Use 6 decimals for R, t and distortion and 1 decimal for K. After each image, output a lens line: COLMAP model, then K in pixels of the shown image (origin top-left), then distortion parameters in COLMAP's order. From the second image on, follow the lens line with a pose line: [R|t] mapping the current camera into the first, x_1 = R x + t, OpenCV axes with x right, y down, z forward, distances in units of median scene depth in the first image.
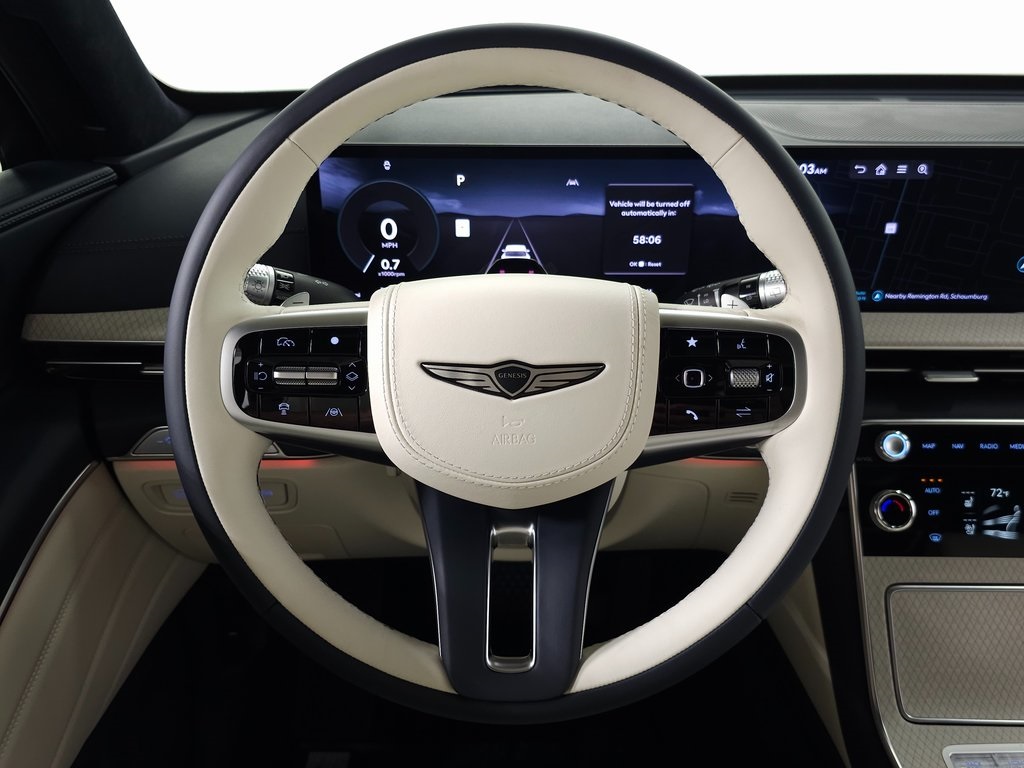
lens RADIAL K [[877.4, 0, 510.1], [0, 877.4, 370.6], [0, 0, 1]] dist [0.068059, -0.093904]
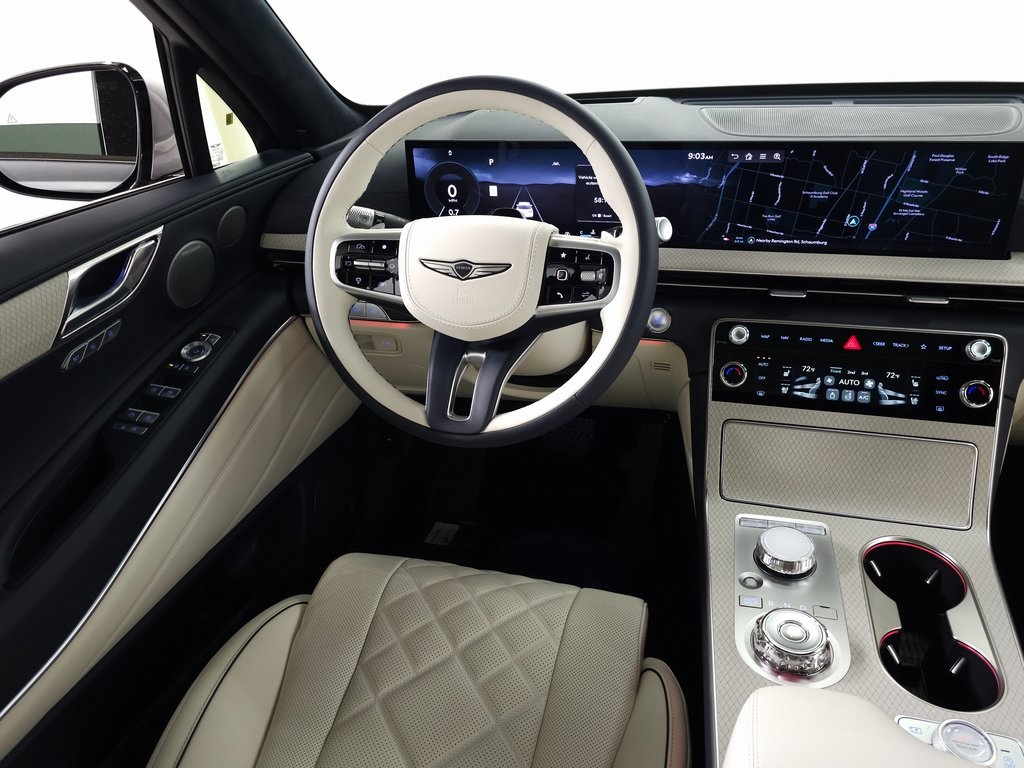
lens RADIAL K [[718.2, 0, 518.0], [0, 718.2, 381.4], [0, 0, 1]] dist [0.069712, -0.081836]
pose [[0.966136, 0.080895, -0.245025, 0.371822], [-0.058863, 0.993644, 0.095953, 0.067028], [0.251230, -0.078280, 0.964757, -0.362359]]
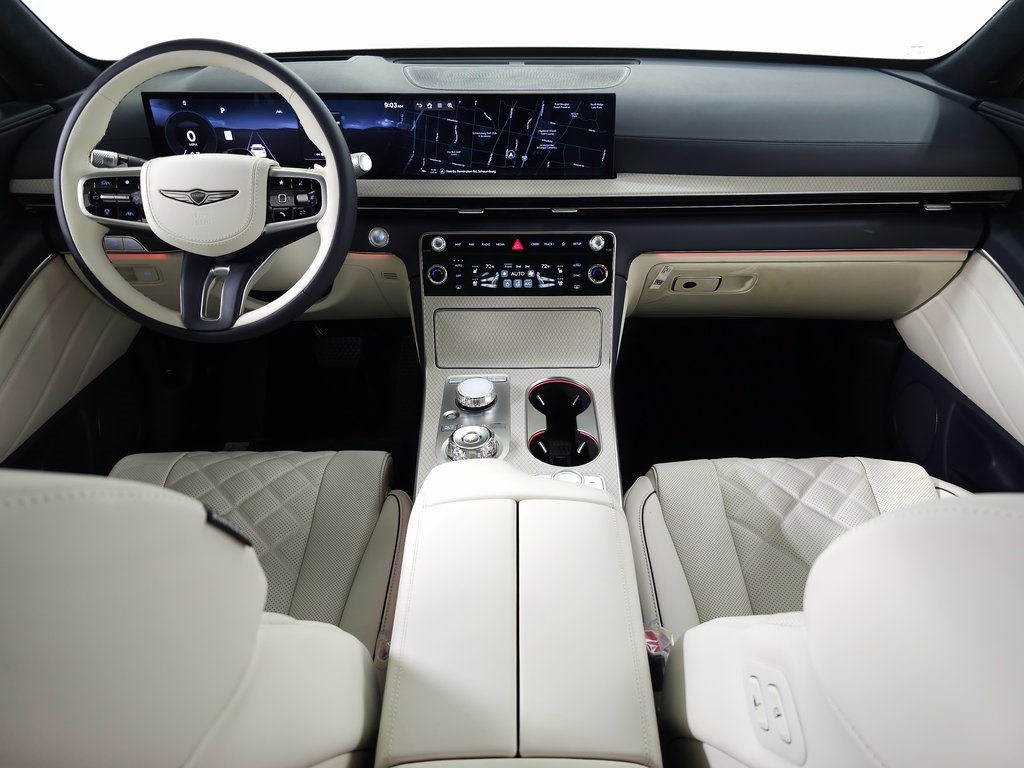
lens RADIAL K [[701.4, 0, 520.4], [0, 701.4, 381.1], [0, 0, 1]] dist [0.057311, -0.054752]
pose [[0.999902, -0.010322, 0.009447, 0.606303], [0.008789, 0.988646, 0.150009, 0.157688], [-0.010888, -0.149911, 0.988640, -0.704188]]
